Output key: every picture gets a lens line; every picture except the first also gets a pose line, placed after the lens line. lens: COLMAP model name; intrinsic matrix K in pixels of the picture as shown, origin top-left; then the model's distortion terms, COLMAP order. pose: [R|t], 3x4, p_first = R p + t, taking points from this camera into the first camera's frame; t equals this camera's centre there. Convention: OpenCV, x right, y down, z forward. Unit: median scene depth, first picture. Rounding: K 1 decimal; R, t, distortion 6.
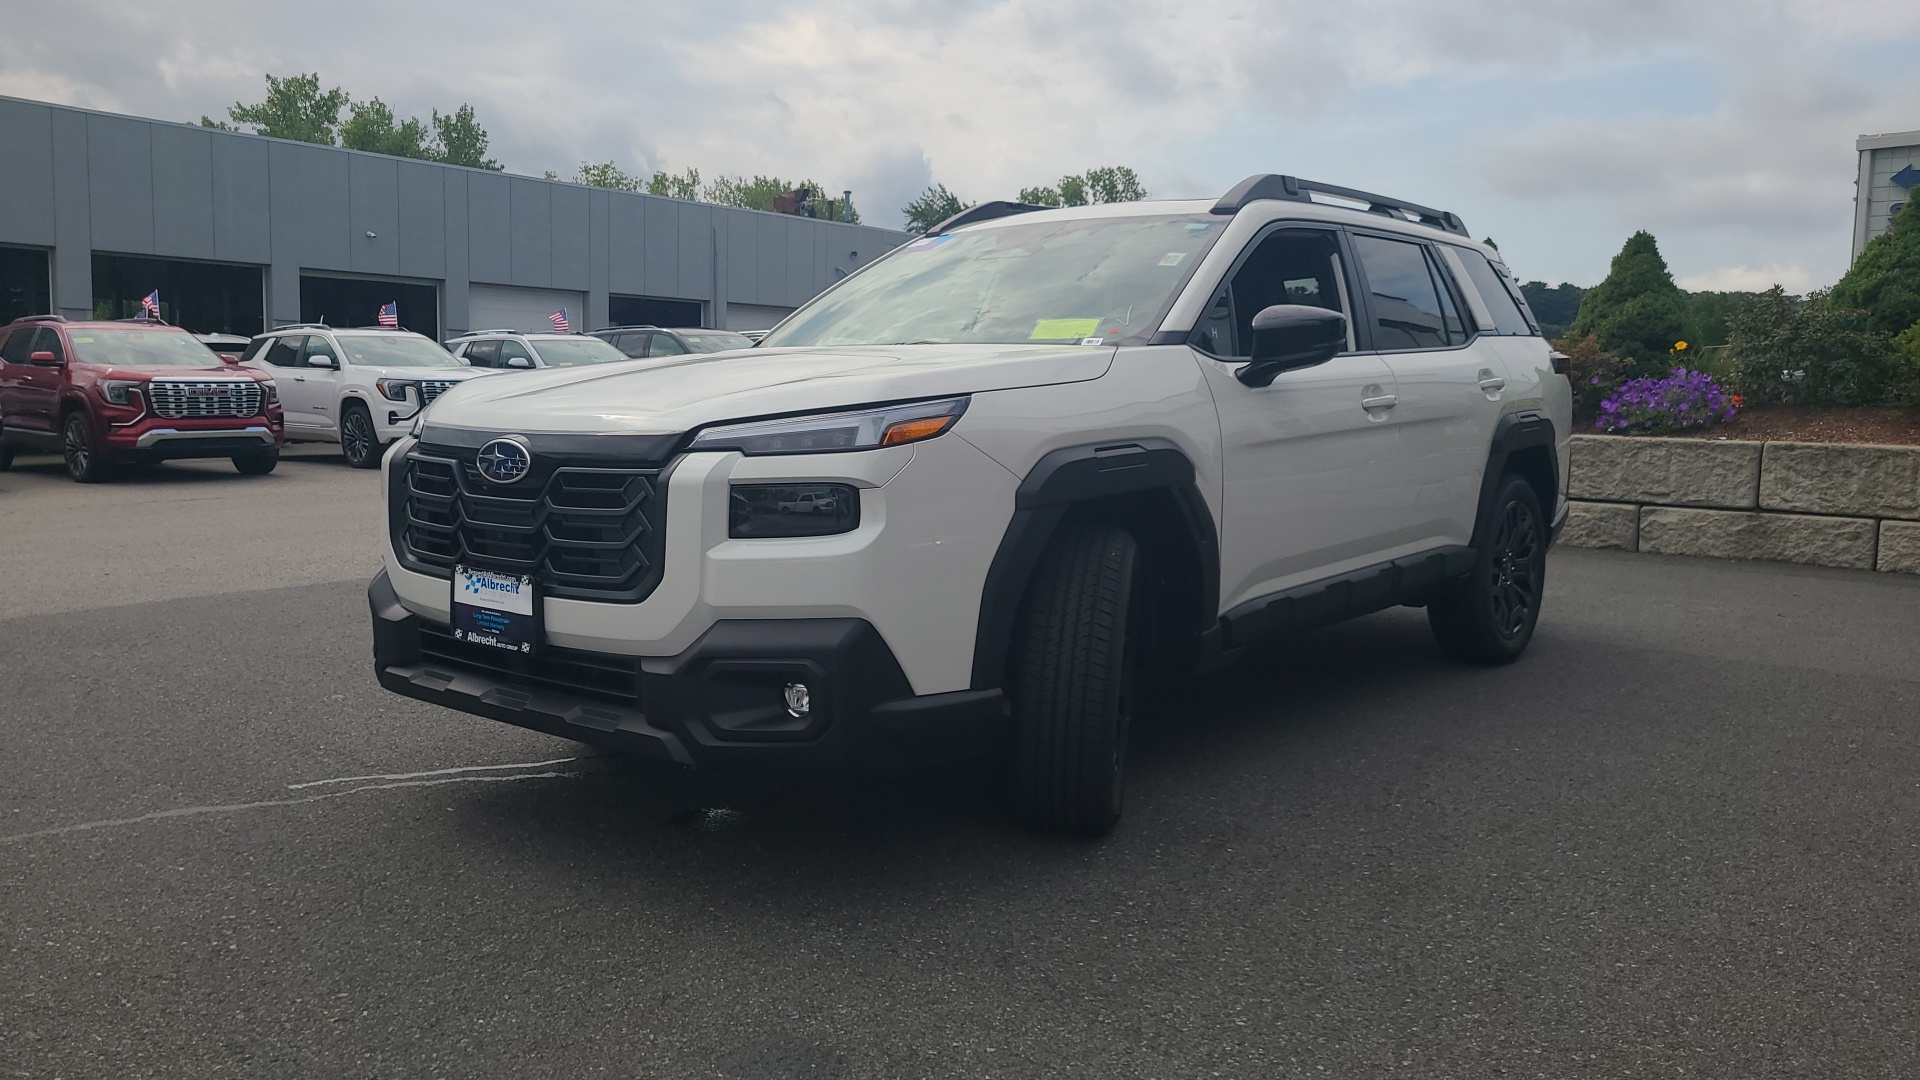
lens RADIAL K [[1441.6, 0, 924.3], [0, 1441.6, 524.7], [0, 0, 1]] dist [0.061676, -0.051731]
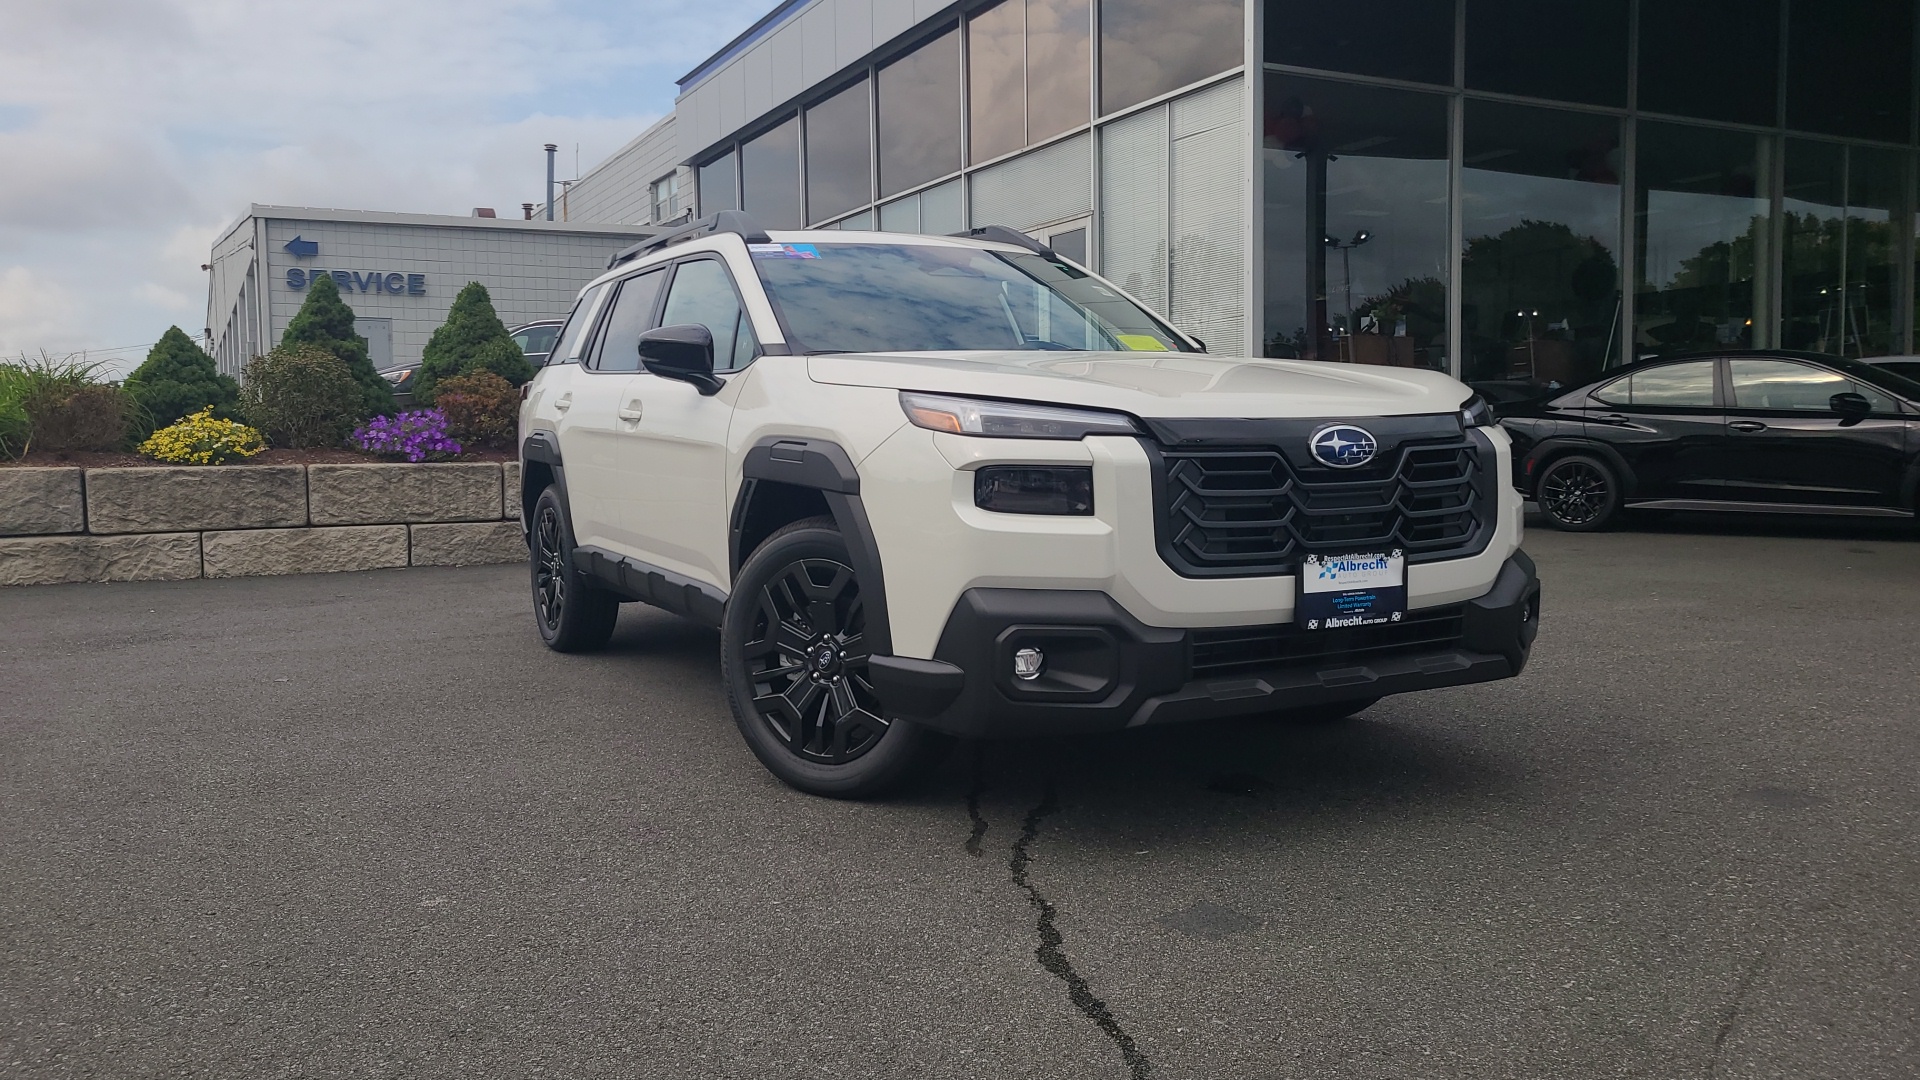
lens RADIAL K [[1441.6, 0, 933.1], [0, 1441.6, 520.8], [0, 0, 1]] dist [0.061676, -0.051731]
pose [[0.376196, -0.071507, 0.923777, -1.374358], [0.108673, 0.993541, 0.032652, -0.057639], [-0.920145, 0.088106, 0.381537, 0.885405]]
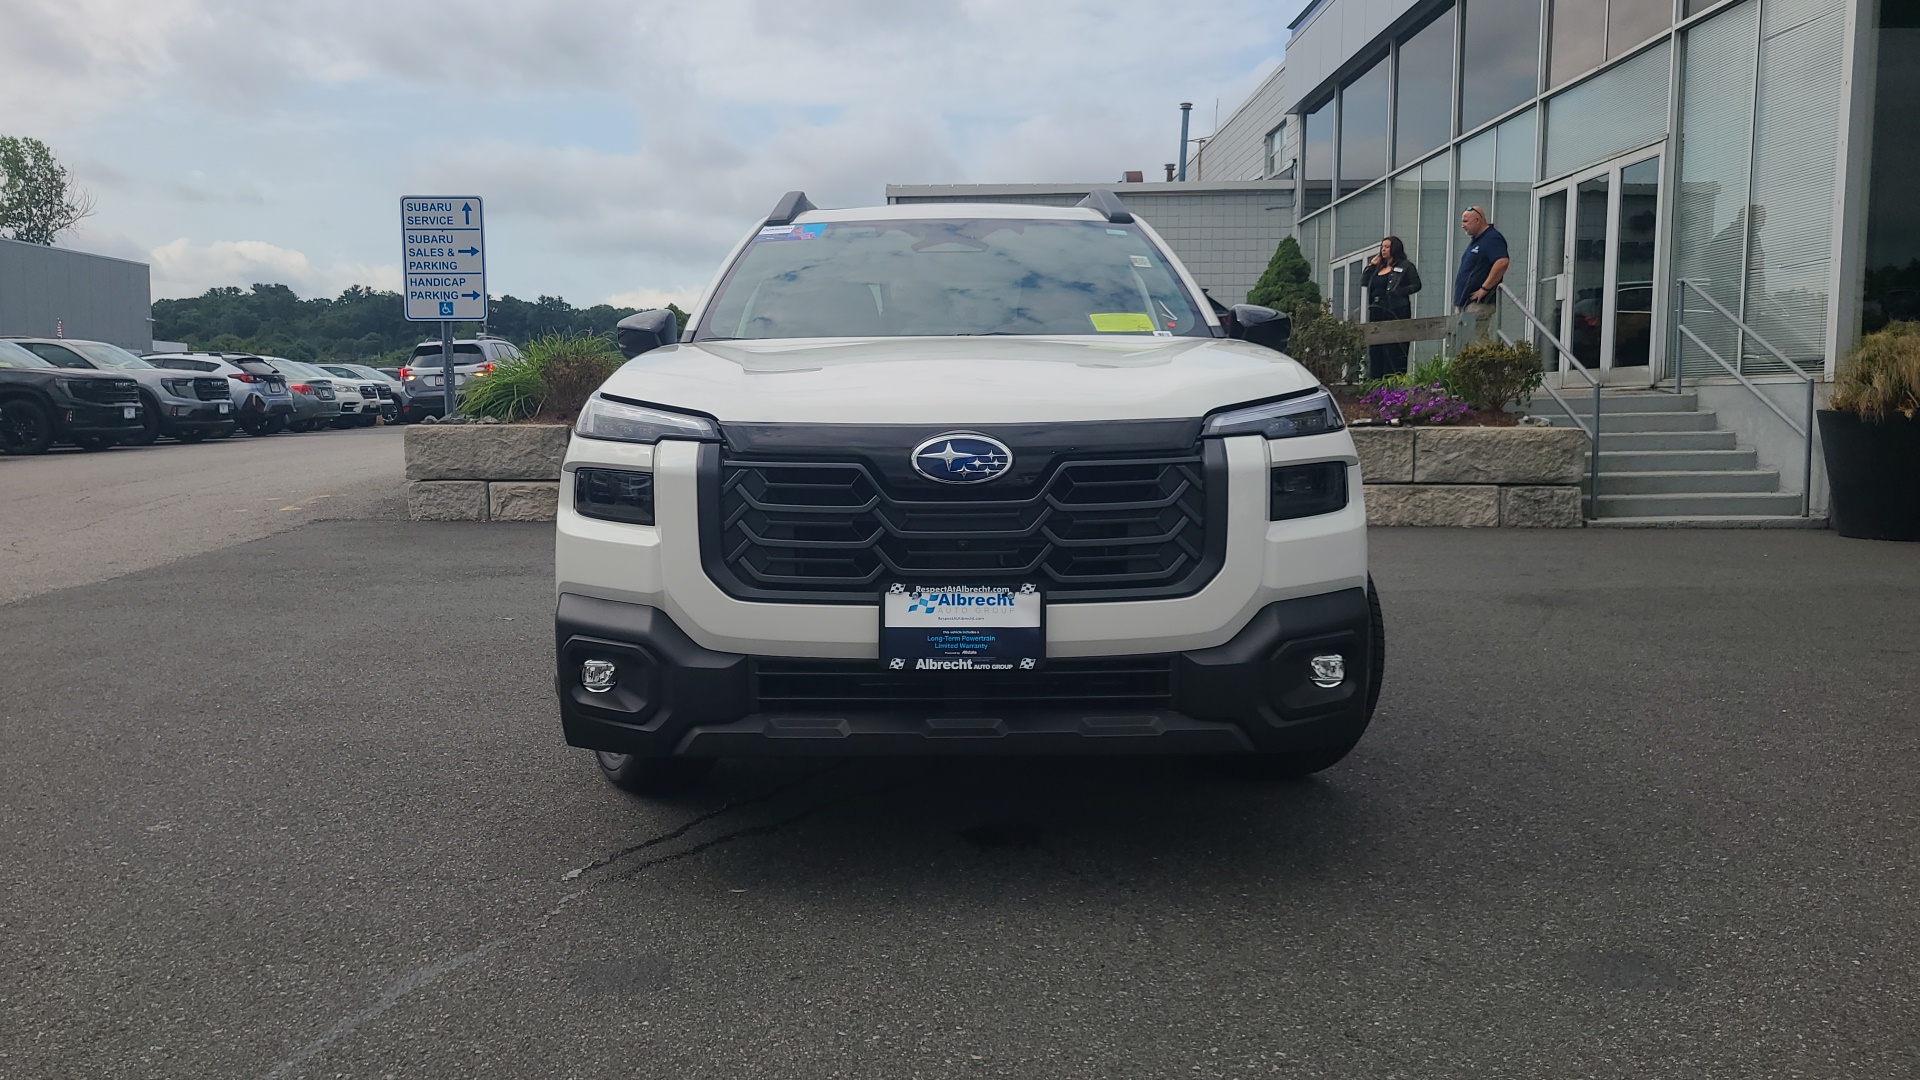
lens RADIAL K [[1441.6, 0, 939.5], [0, 1441.6, 539.7], [0, 0, 1]] dist [0.061676, -0.051731]
pose [[0.771948, -0.076033, 0.631122, -0.864712], [0.073043, 0.996855, 0.030752, -0.023388], [-0.631475, 0.022360, 0.775073, 0.331604]]
